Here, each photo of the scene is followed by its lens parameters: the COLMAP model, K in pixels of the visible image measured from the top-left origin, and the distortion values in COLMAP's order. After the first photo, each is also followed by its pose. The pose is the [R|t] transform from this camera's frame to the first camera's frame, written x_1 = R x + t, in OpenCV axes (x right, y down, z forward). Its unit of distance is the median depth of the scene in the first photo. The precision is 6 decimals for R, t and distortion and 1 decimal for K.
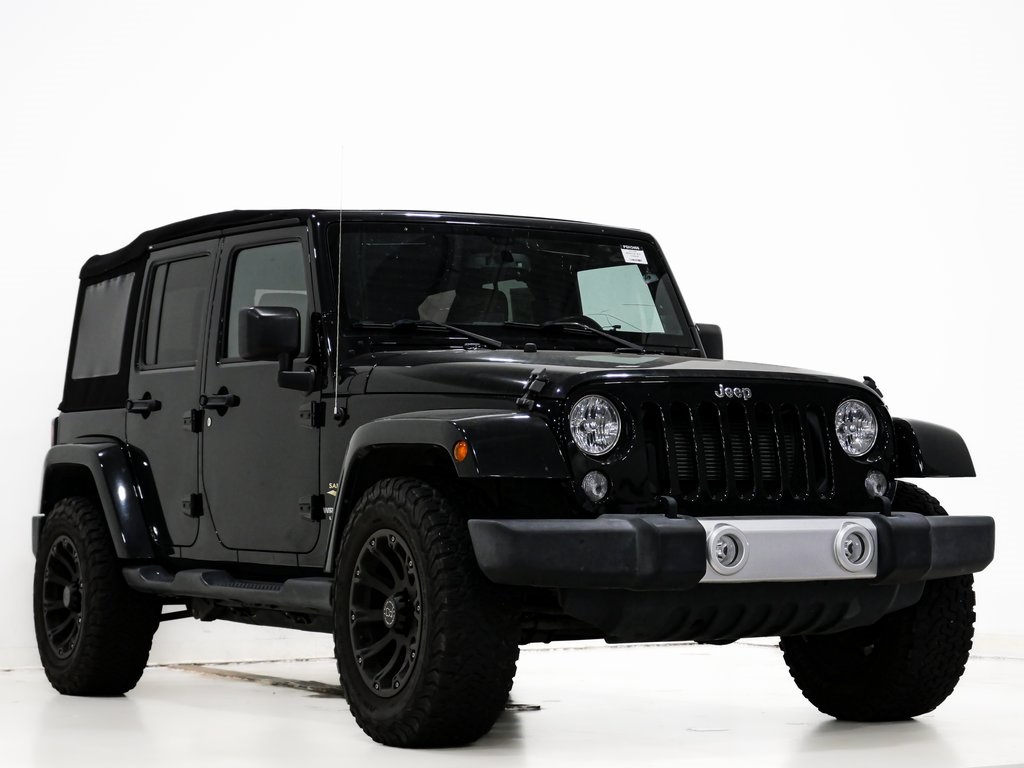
lens RADIAL K [[2318.1, 0, 514.0], [0, 2318.1, 384.9], [0, 0, 1]] dist [-0.012370, 0.000000]
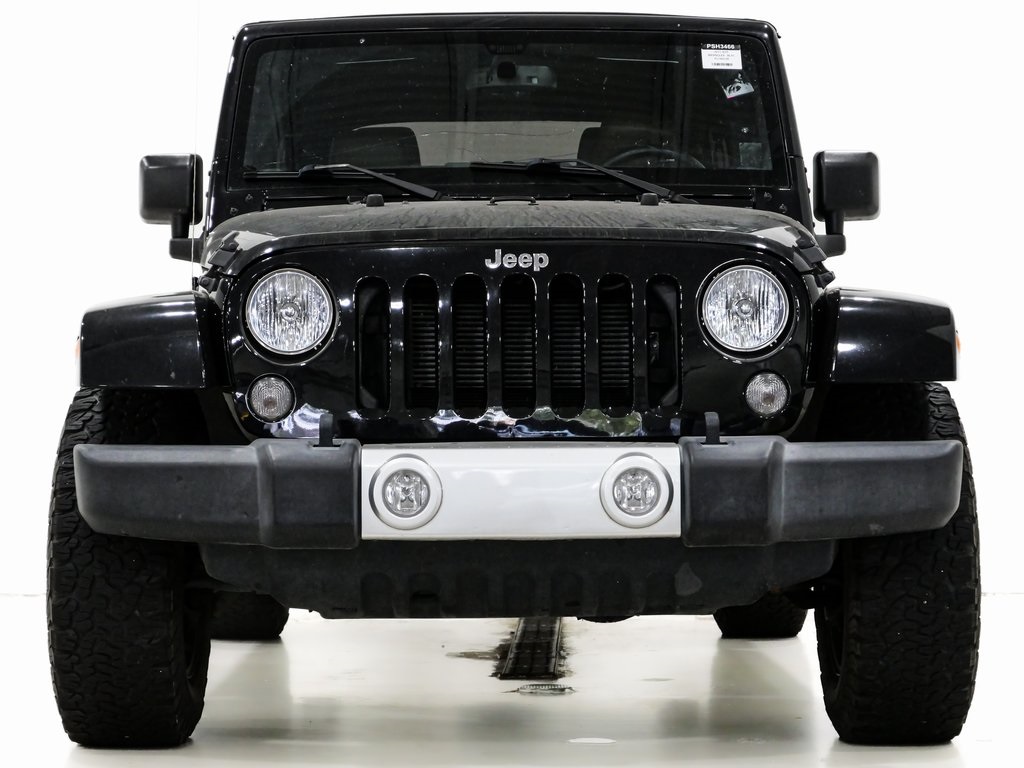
lens RADIAL K [[2738.4, 0, 508.1], [0, 2738.4, 382.1], [0, 0, 1]] dist [0.025233, 0.000000]
pose [[0.881268, 0.002534, -0.472611, 0.476748], [0.025399, 0.998287, 0.052715, -0.003701], [0.471934, -0.058460, 0.879693, 0.283087]]
